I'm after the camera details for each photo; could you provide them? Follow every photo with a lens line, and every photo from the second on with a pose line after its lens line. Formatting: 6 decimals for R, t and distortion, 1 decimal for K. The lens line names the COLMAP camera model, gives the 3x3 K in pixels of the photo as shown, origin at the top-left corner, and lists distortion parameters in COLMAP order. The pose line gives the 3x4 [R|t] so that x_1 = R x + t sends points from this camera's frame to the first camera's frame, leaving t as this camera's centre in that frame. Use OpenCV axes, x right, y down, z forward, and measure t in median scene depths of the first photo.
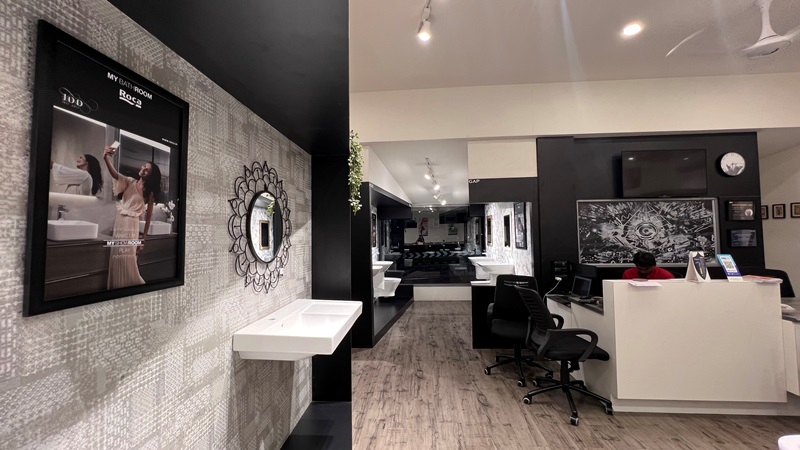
lens RADIAL K [[320.9, 0, 402.4], [0, 320.9, 218.2], [0, 0, 1]] dist [-0.003962, 0.001214]
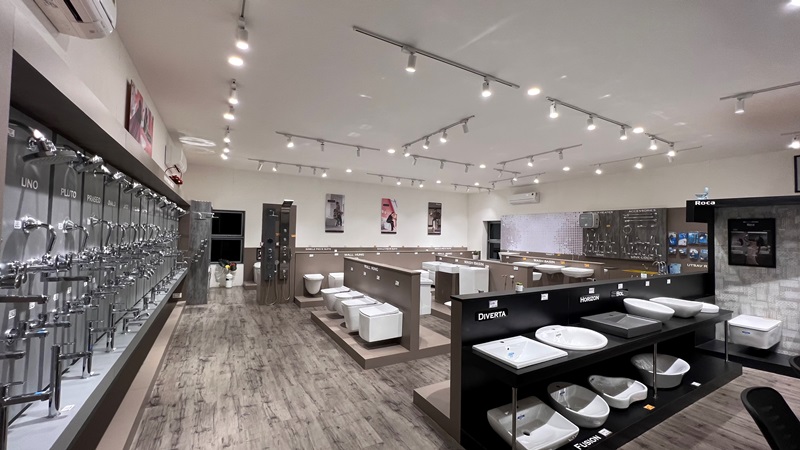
lens RADIAL K [[320.9, 0, 400.1], [0, 320.9, 225.5], [0, 0, 1]] dist [-0.003962, 0.001214]
pose [[-0.839662, -0.017676, -0.542822, 1.355609], [0.021838, 0.997563, -0.066264, -0.036305], [0.542671, -0.067494, -0.837230, 0.480820]]
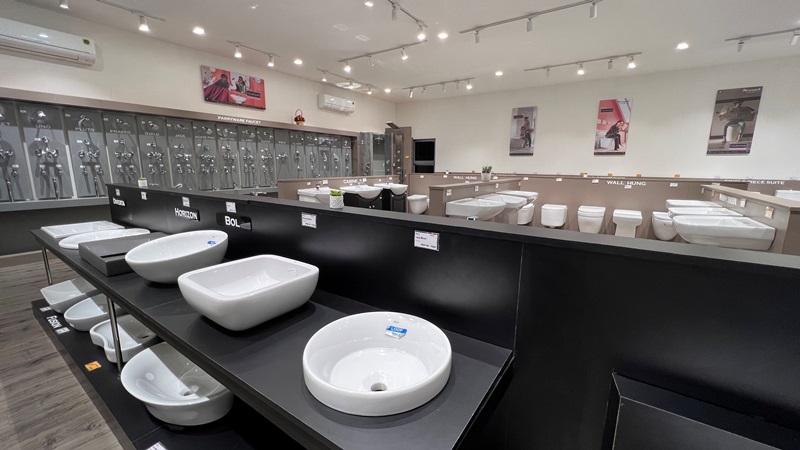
lens RADIAL K [[320.9, 0, 397.0], [0, 320.9, 223.4], [0, 0, 1]] dist [-0.003962, 0.001214]
pose [[-0.848786, -0.086933, 0.521540, 0.002425], [-0.026934, 0.992219, 0.121555, 0.044262], [-0.528049, 0.089127, -0.844524, 0.316977]]
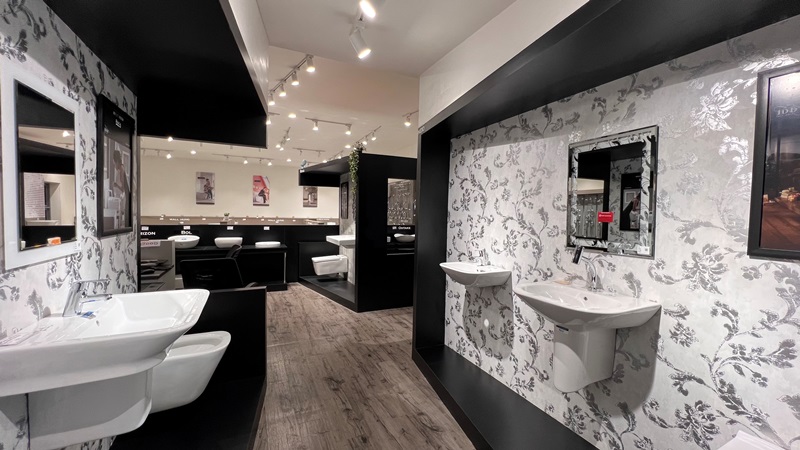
lens RADIAL K [[320.9, 0, 399.1], [0, 320.9, 222.4], [0, 0, 1]] dist [-0.003962, 0.001214]
pose [[-0.880572, 0.012734, -0.473742, 0.265055], [0.023445, 0.999585, -0.016710, 0.099537], [0.473333, -0.025821, -0.880505, 1.569421]]
